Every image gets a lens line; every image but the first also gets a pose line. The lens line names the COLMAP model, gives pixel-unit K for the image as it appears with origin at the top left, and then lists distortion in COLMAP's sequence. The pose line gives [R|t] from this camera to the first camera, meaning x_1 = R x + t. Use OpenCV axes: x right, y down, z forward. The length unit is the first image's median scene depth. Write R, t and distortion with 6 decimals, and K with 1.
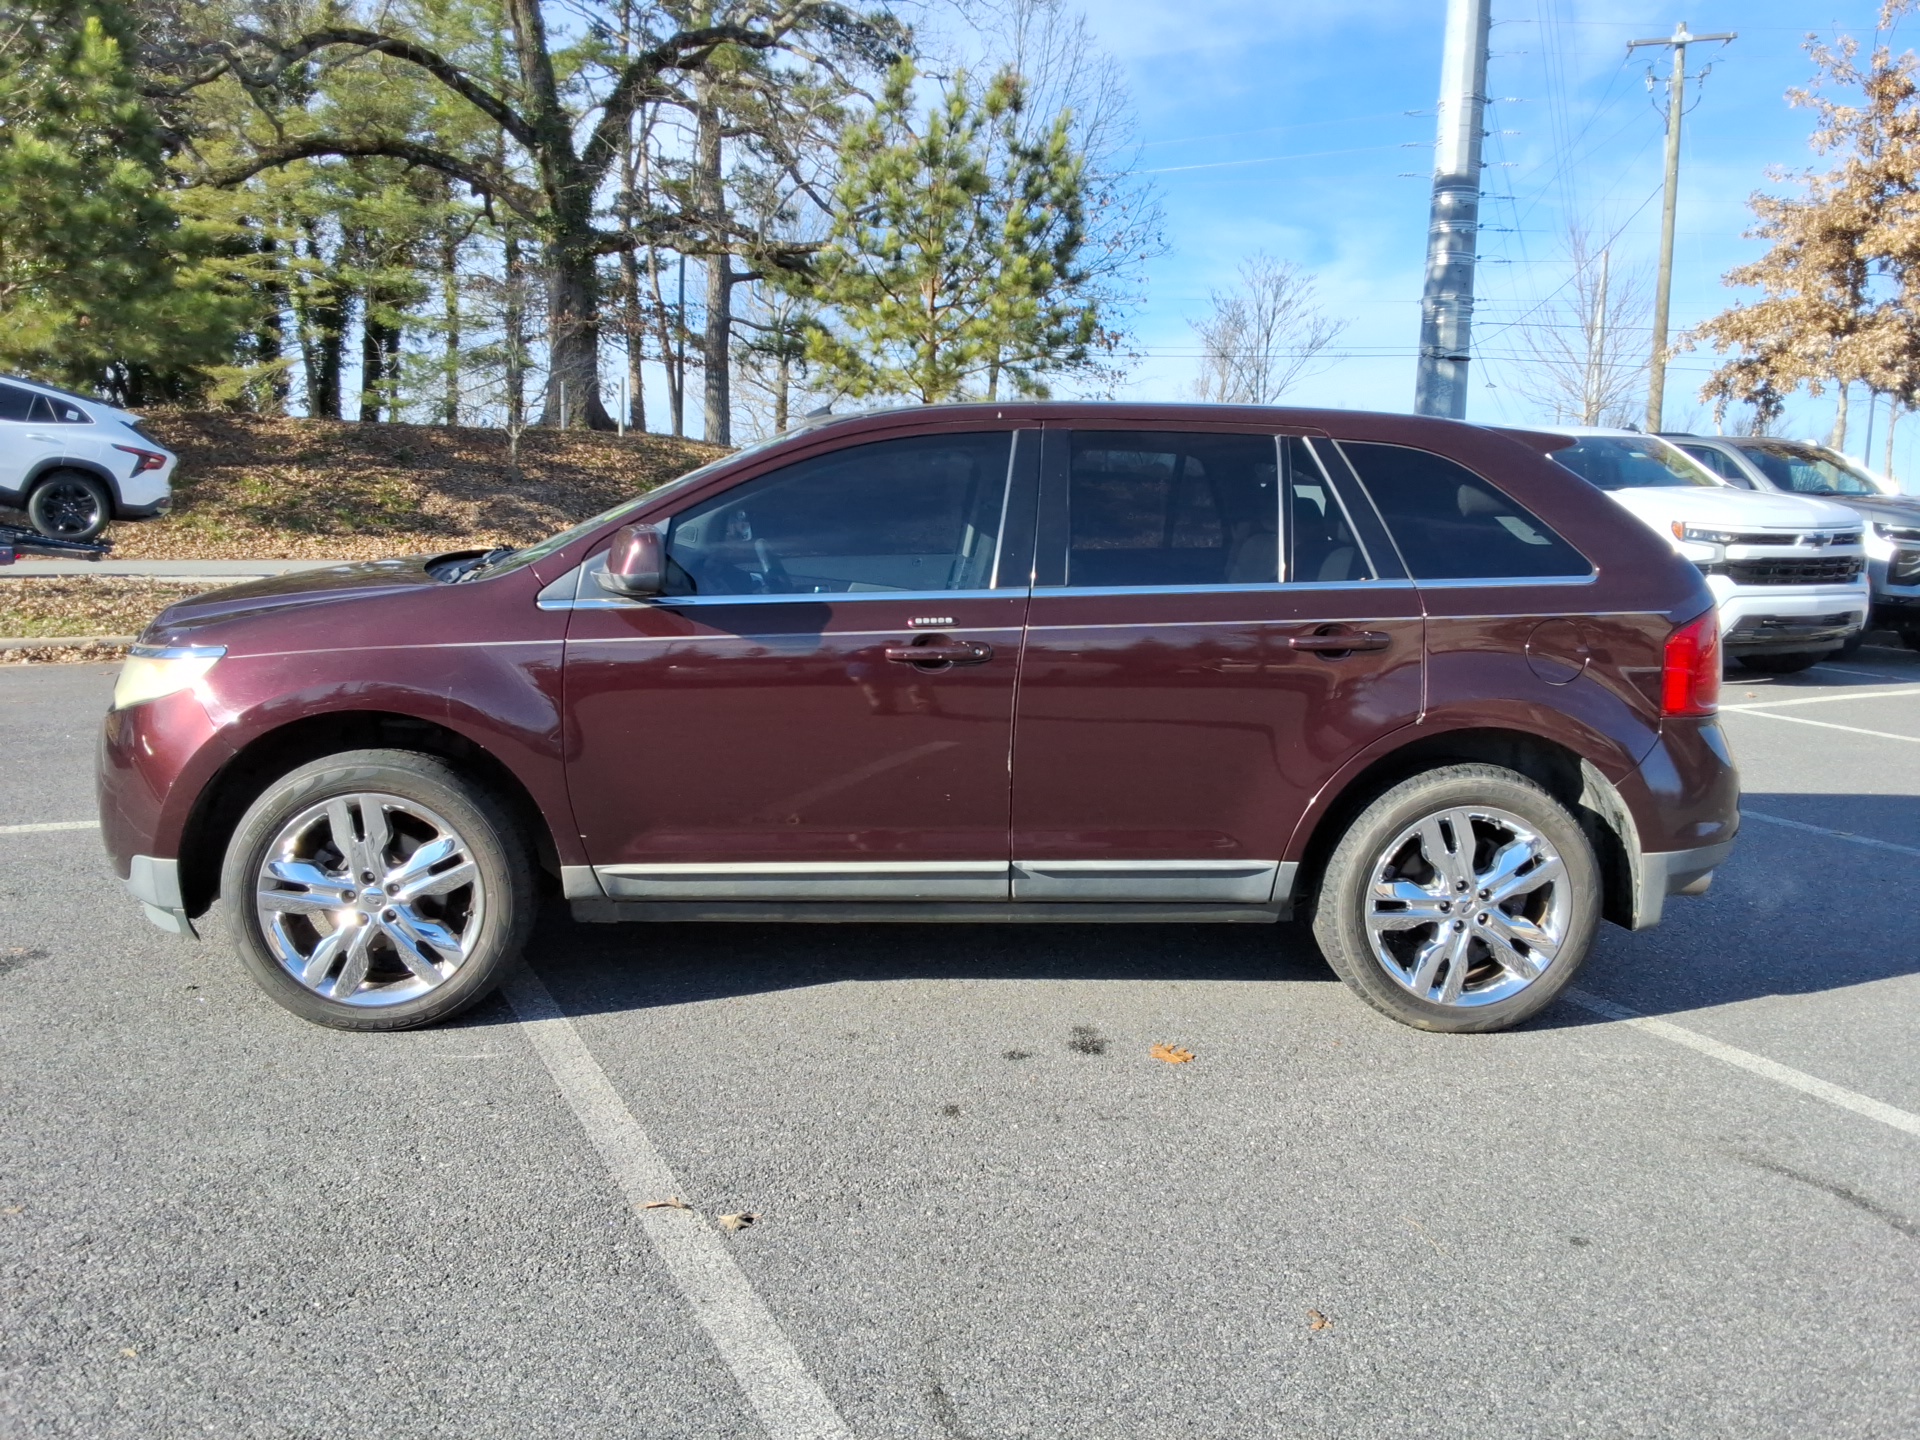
lens RADIAL K [[1548.0, 0, 977.5], [0, 1548.0, 728.1], [0, 0, 1]] dist [0.079012, -0.104302]
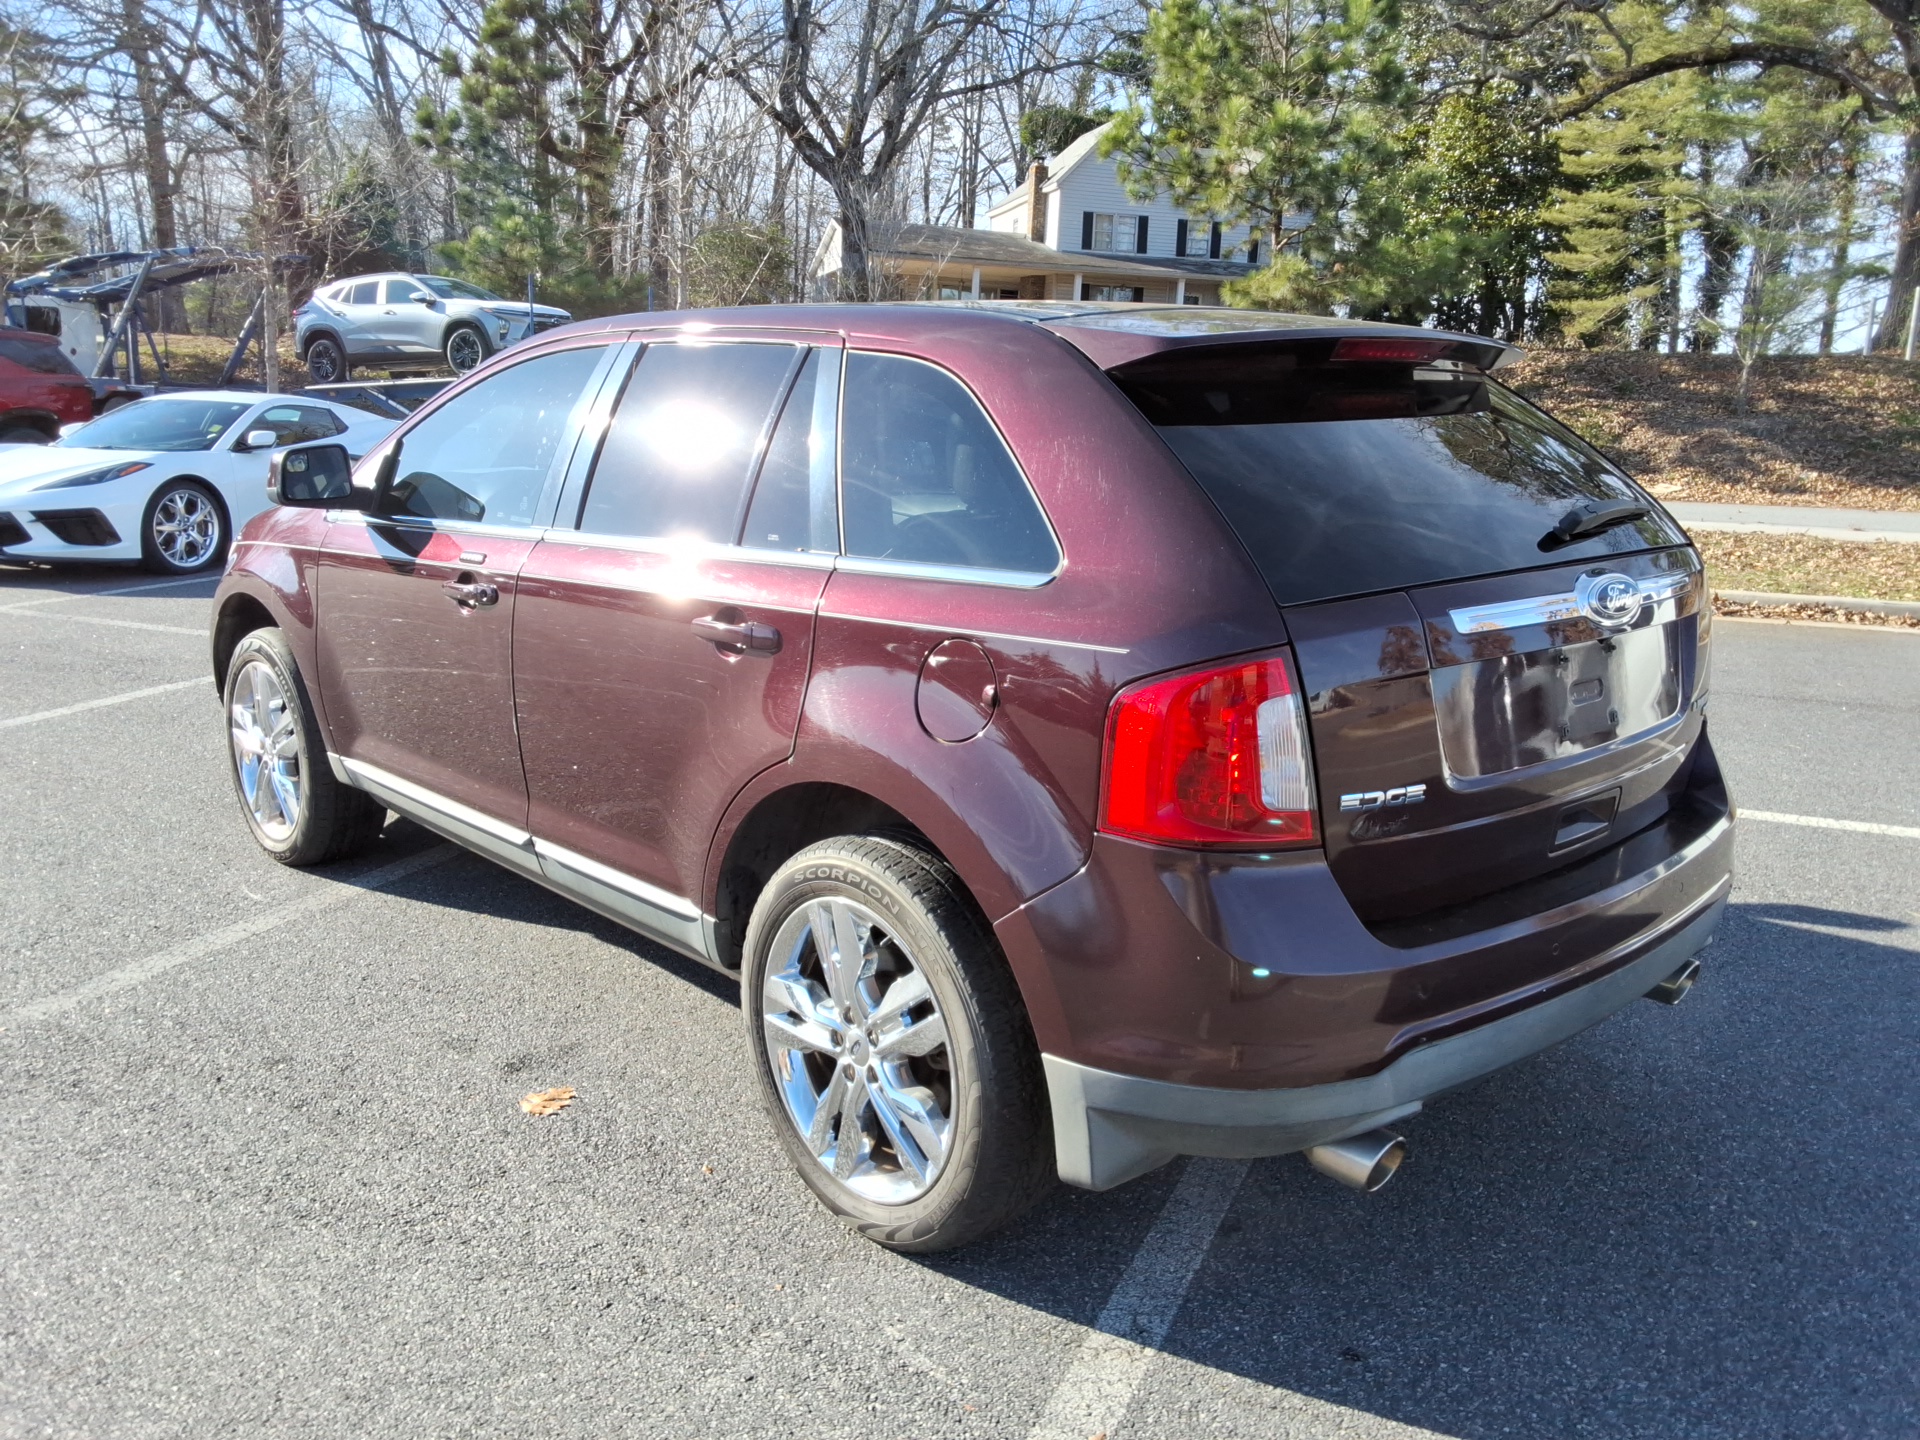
lens RADIAL K [[1548.0, 0, 967.8], [0, 1548.0, 725.7], [0, 0, 1]] dist [0.079012, -0.104302]
pose [[0.636997, 0.156287, -0.754857, 0.123334], [-0.126388, 0.987155, 0.097727, -0.013865], [0.760435, 0.033153, 0.648567, 0.087472]]
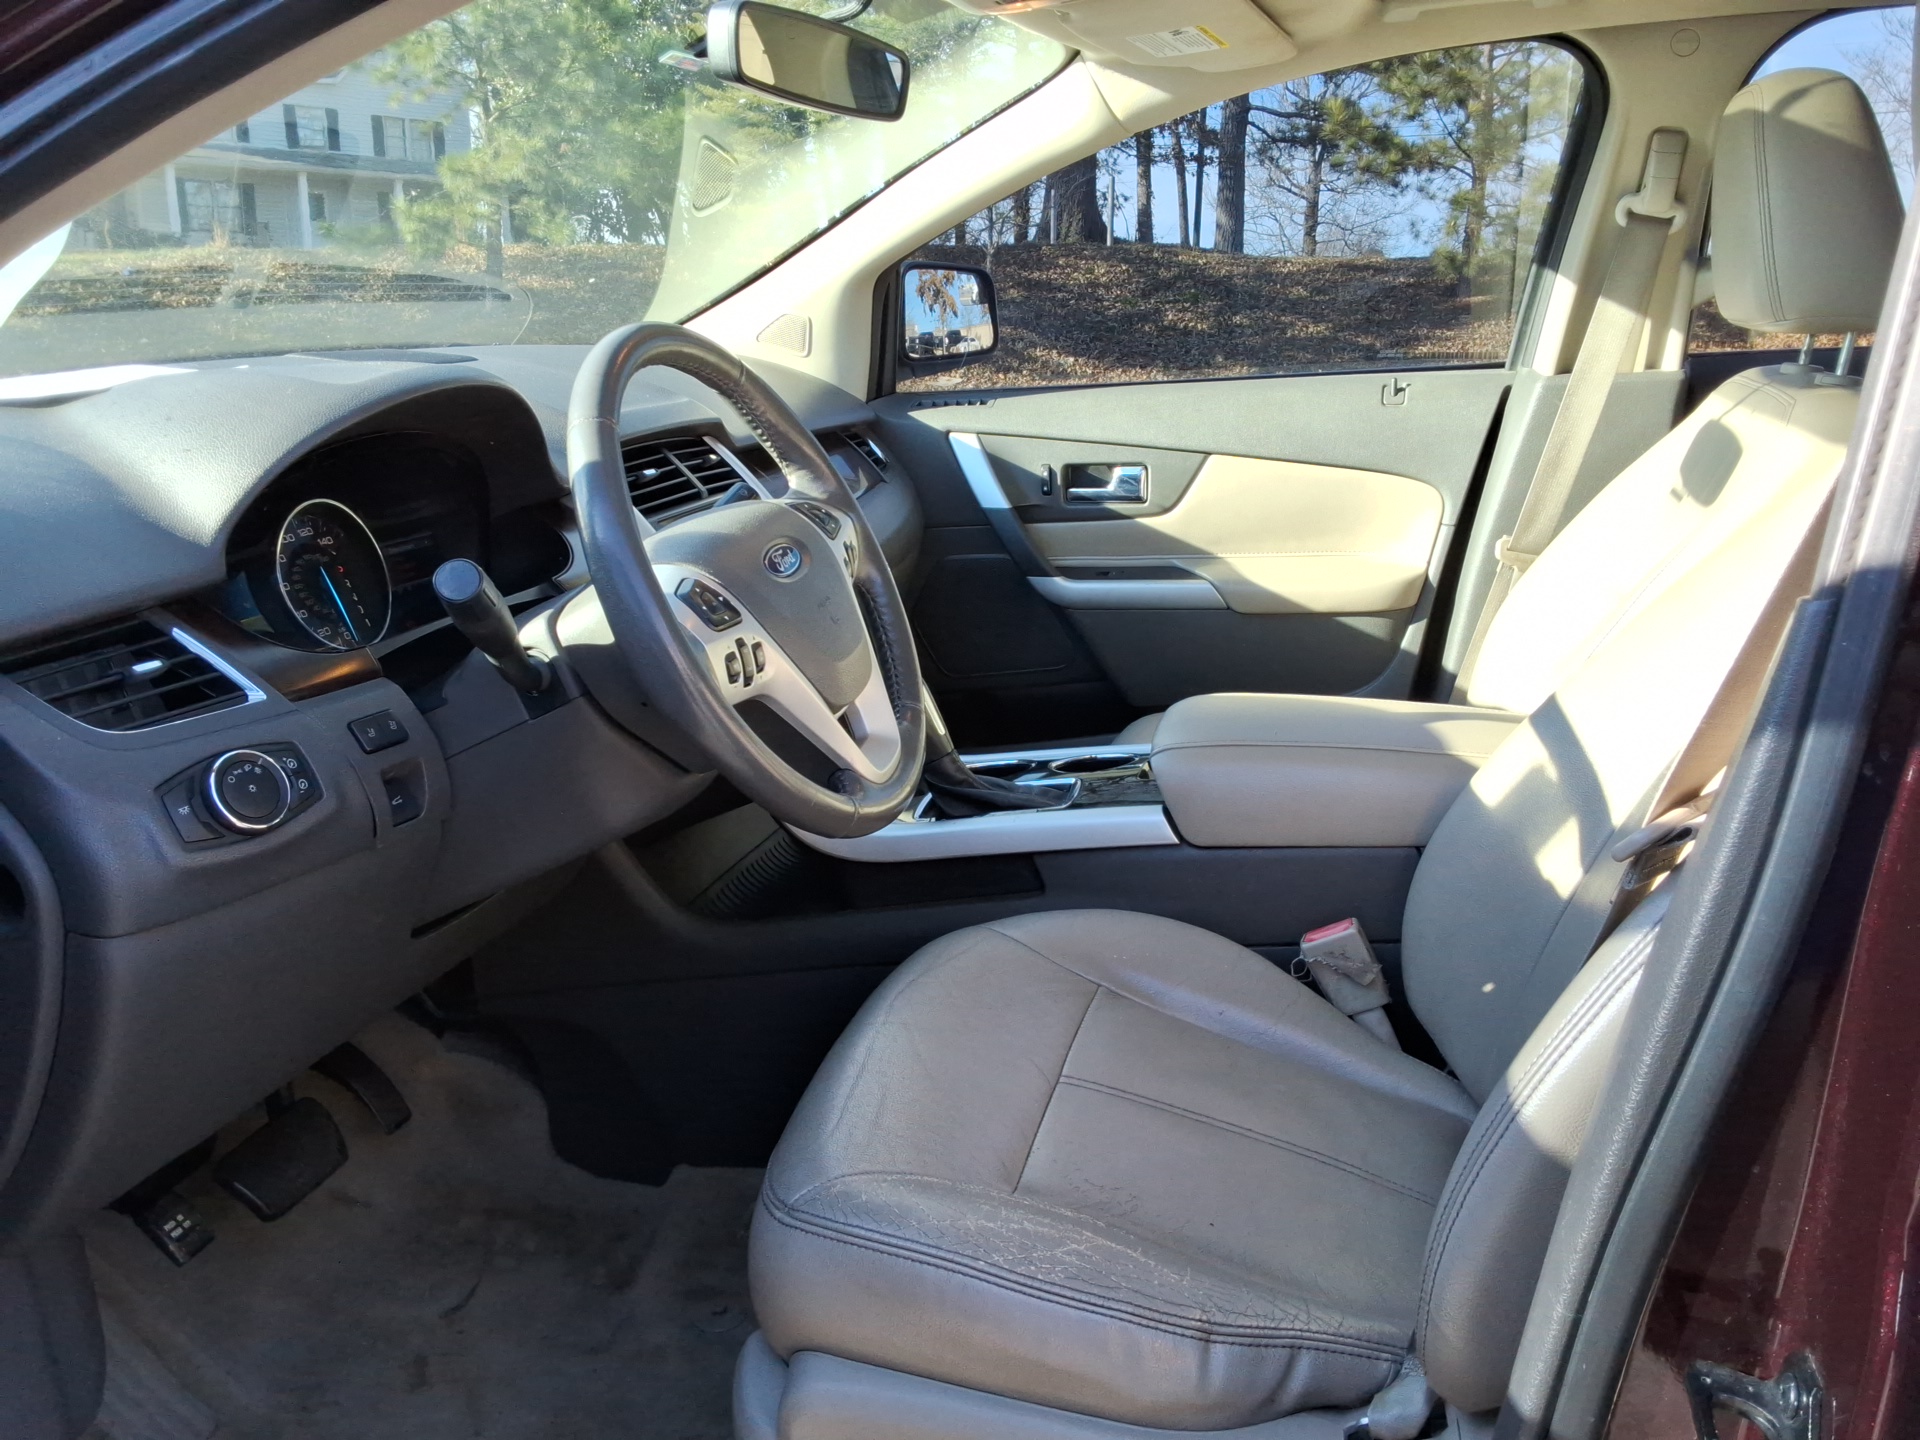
lens RADIAL K [[1548.0, 0, 961.5], [0, 1548.0, 718.9], [0, 0, 1]] dist [0.079012, -0.104302]
pose [[0.942510, 0.051944, -0.330116, -0.001591], [-0.017527, 0.994170, 0.106392, -0.013972], [0.333718, -0.094490, 0.937925, 0.122765]]
